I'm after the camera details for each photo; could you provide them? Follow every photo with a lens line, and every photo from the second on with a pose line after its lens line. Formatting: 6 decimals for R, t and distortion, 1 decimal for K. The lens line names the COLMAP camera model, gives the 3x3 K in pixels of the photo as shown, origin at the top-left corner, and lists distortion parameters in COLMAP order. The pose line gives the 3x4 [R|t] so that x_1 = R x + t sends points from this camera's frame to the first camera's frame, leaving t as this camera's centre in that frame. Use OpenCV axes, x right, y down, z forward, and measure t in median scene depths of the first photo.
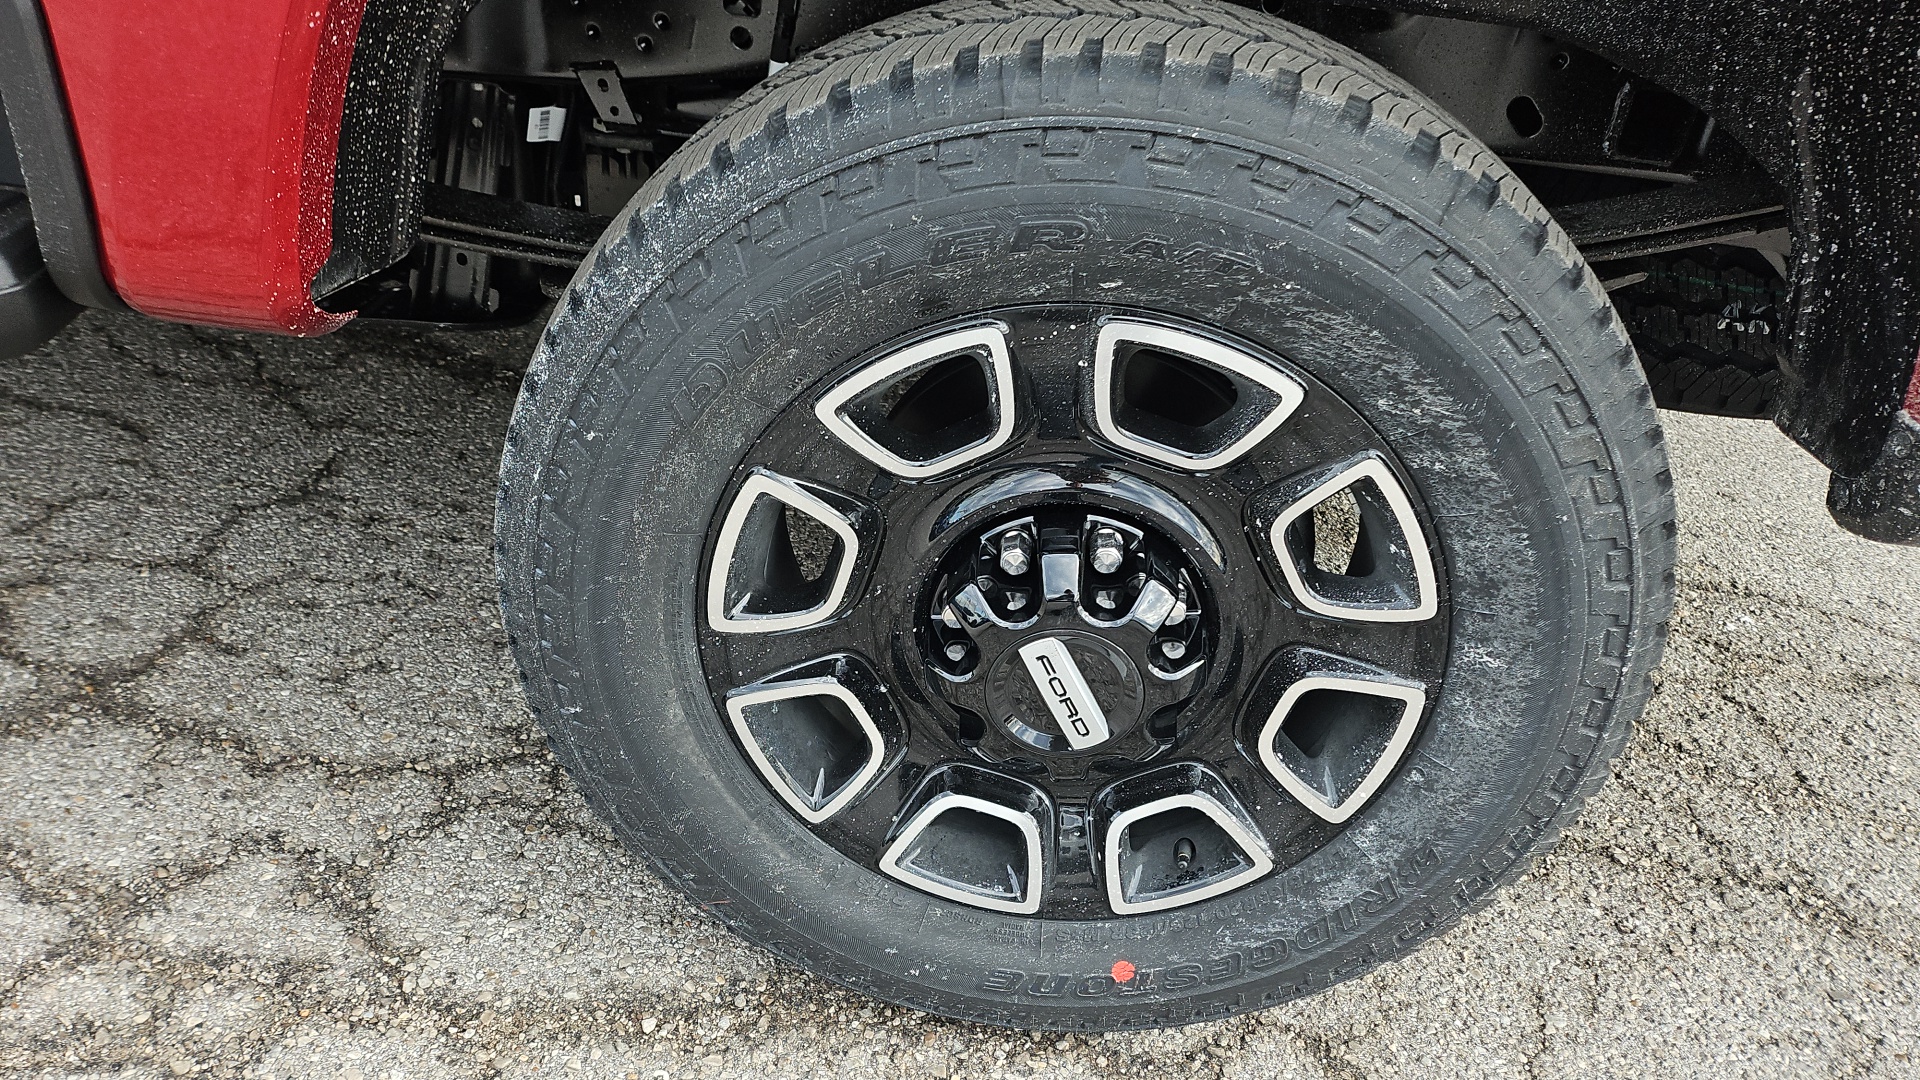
lens RADIAL K [[1324.9, 0, 971.0], [0, 1324.9, 566.9], [0, 0, 1]] dist [0.035776, -0.003423]
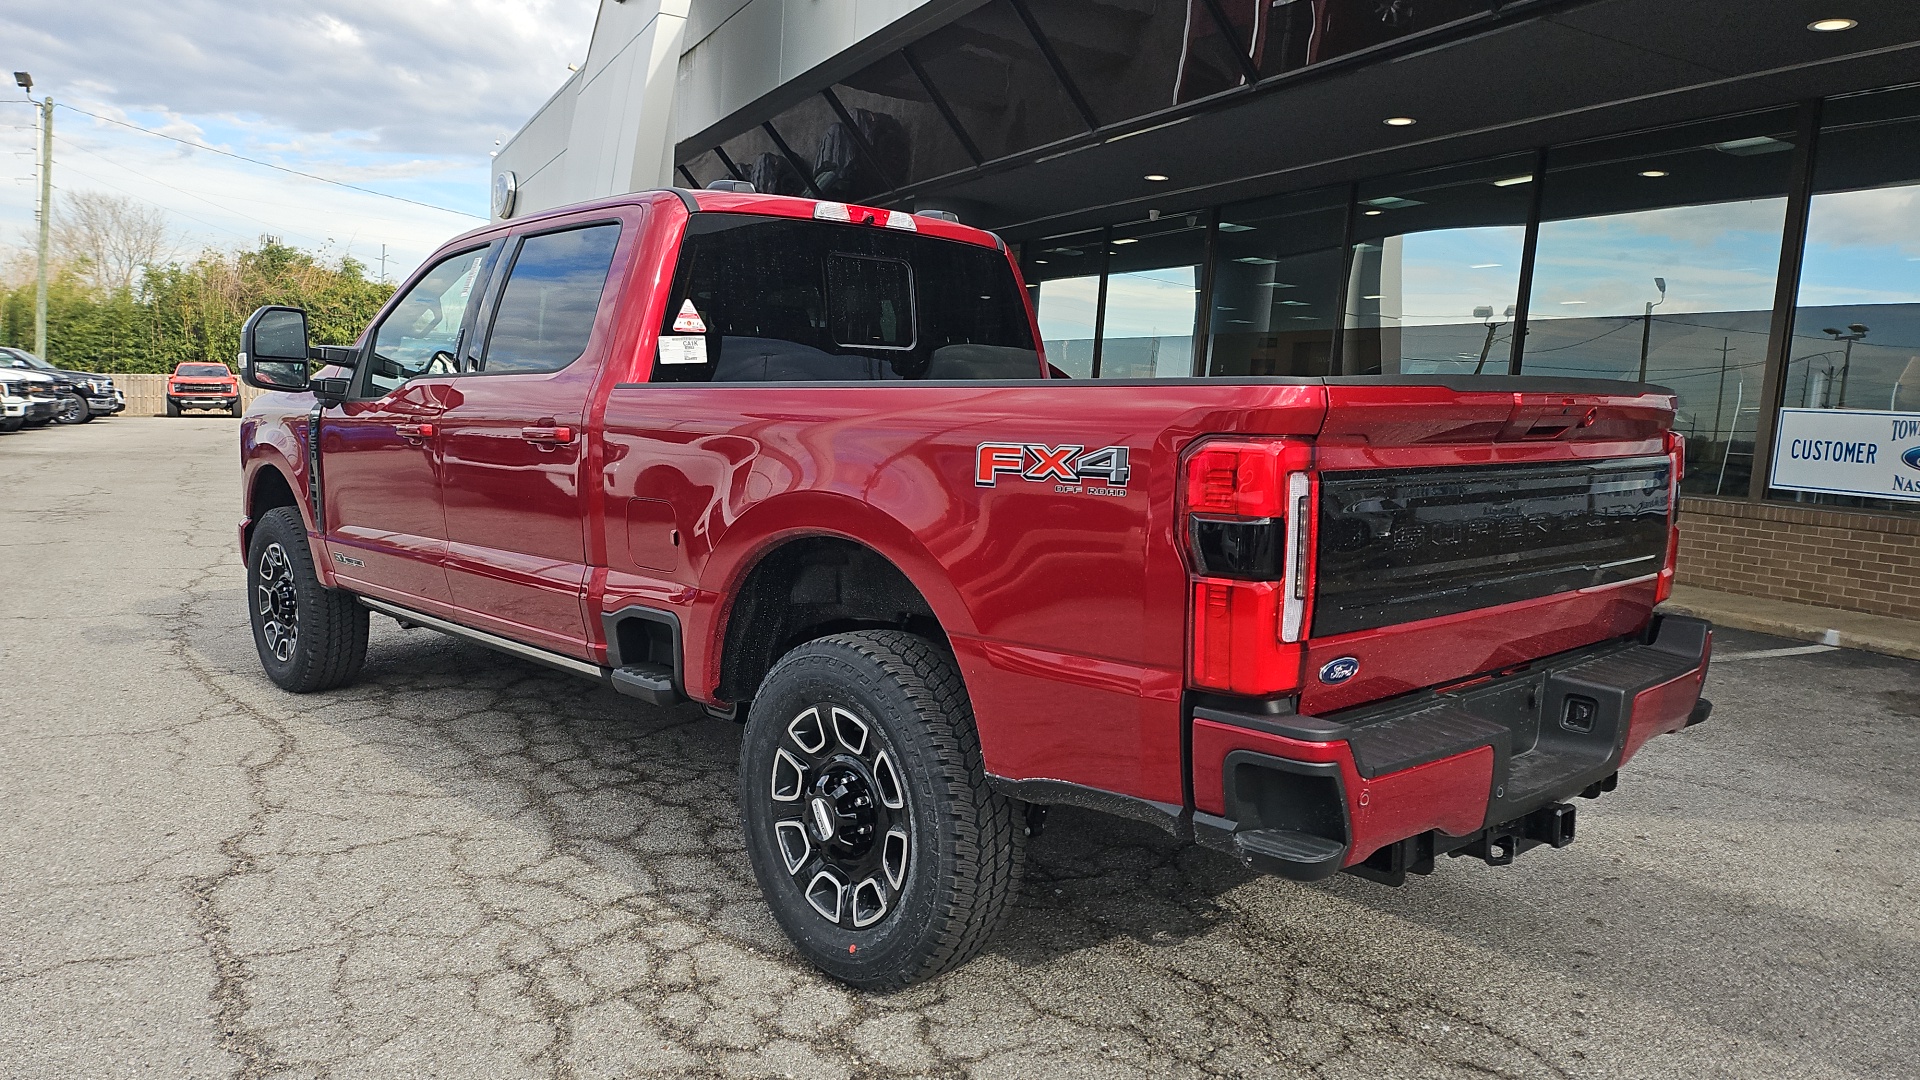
lens RADIAL K [[1345.2, 0, 944.7], [0, 1345.2, 548.1], [0, 0, 1]] dist [0.030849, -0.064997]
pose [[0.719360, -0.026219, -0.694143, 2.678310], [-0.313262, 0.879657, -0.357869, 0.614660], [0.619991, 0.474885, 0.624576, -1.263752]]
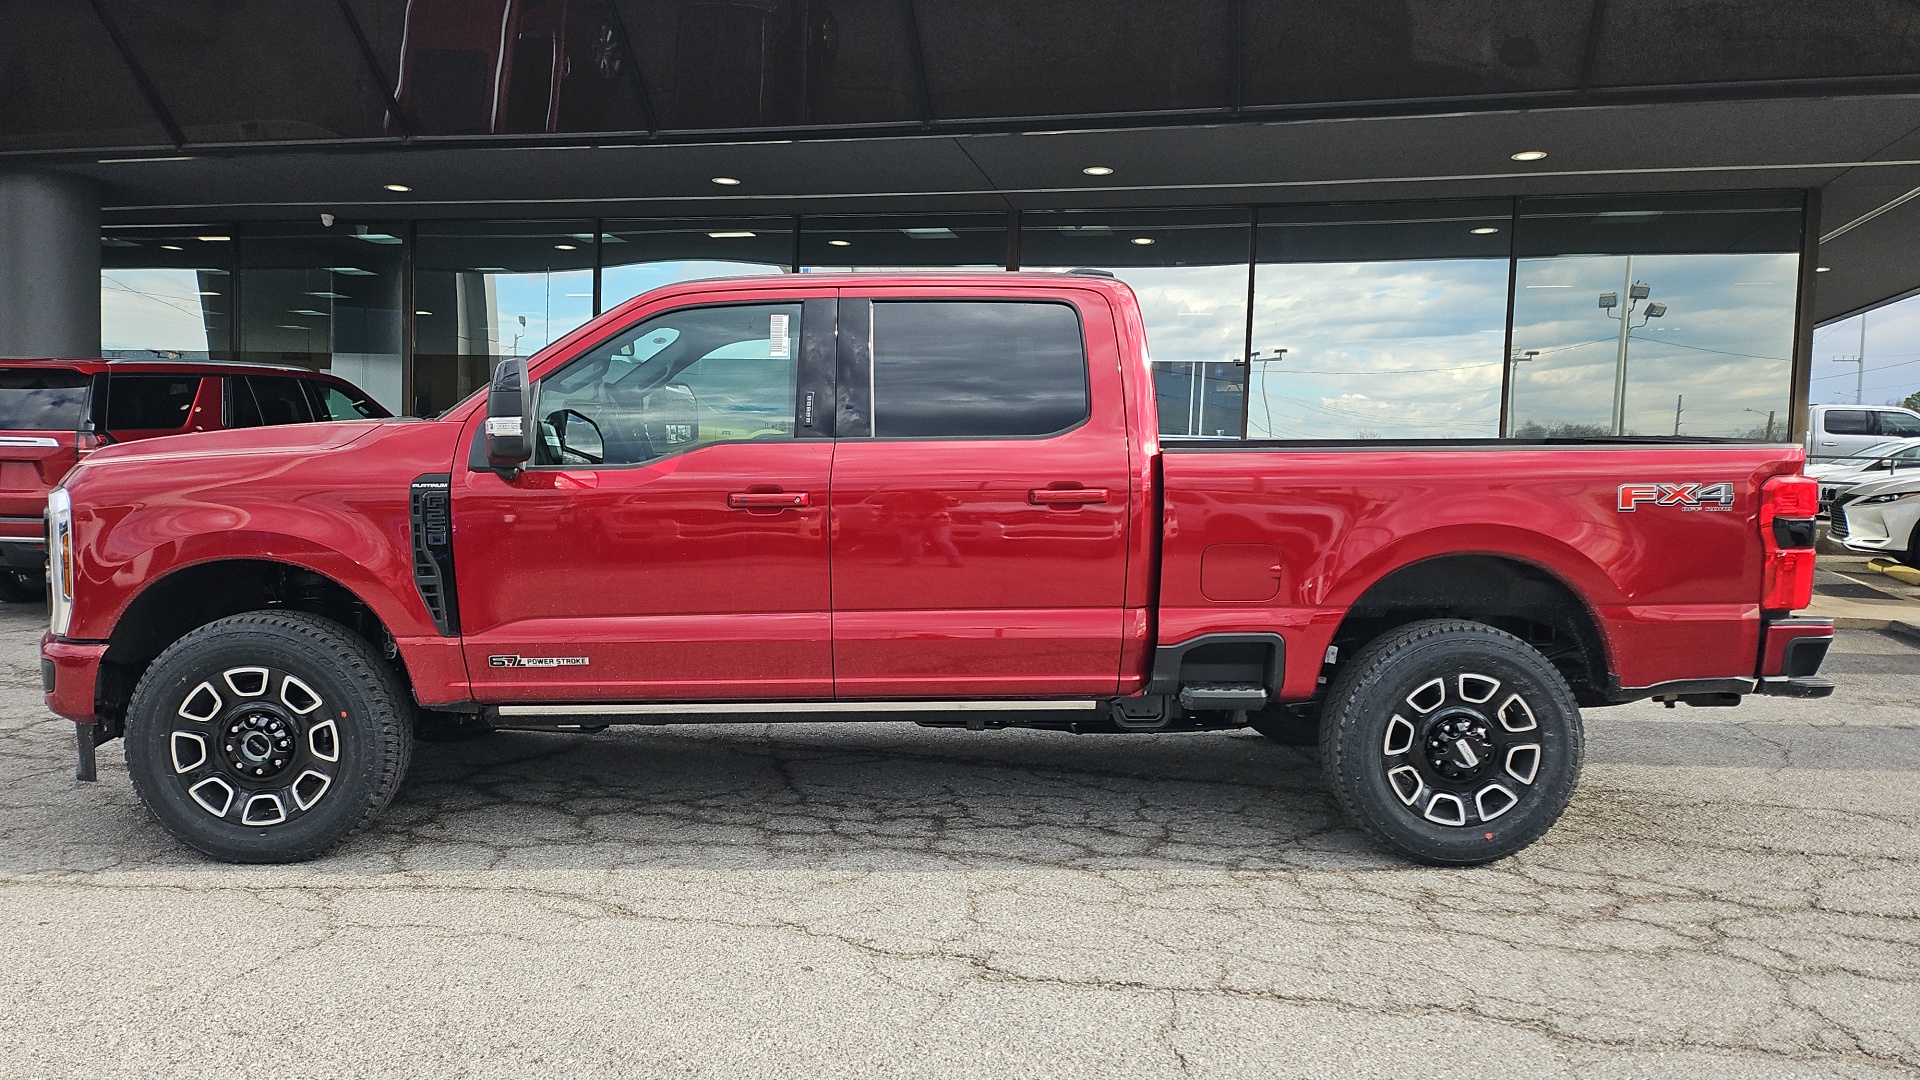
lens RADIAL K [[1413.5, 0, 910.6], [0, 1413.5, 566.4], [0, 0, 1]] dist [0.043358, -0.000754]
pose [[0.991083, -0.120468, 0.056944, -2.141680], [0.133219, 0.886714, -0.442708, 1.513483], [0.002839, 0.446346, 0.894856, -3.932080]]
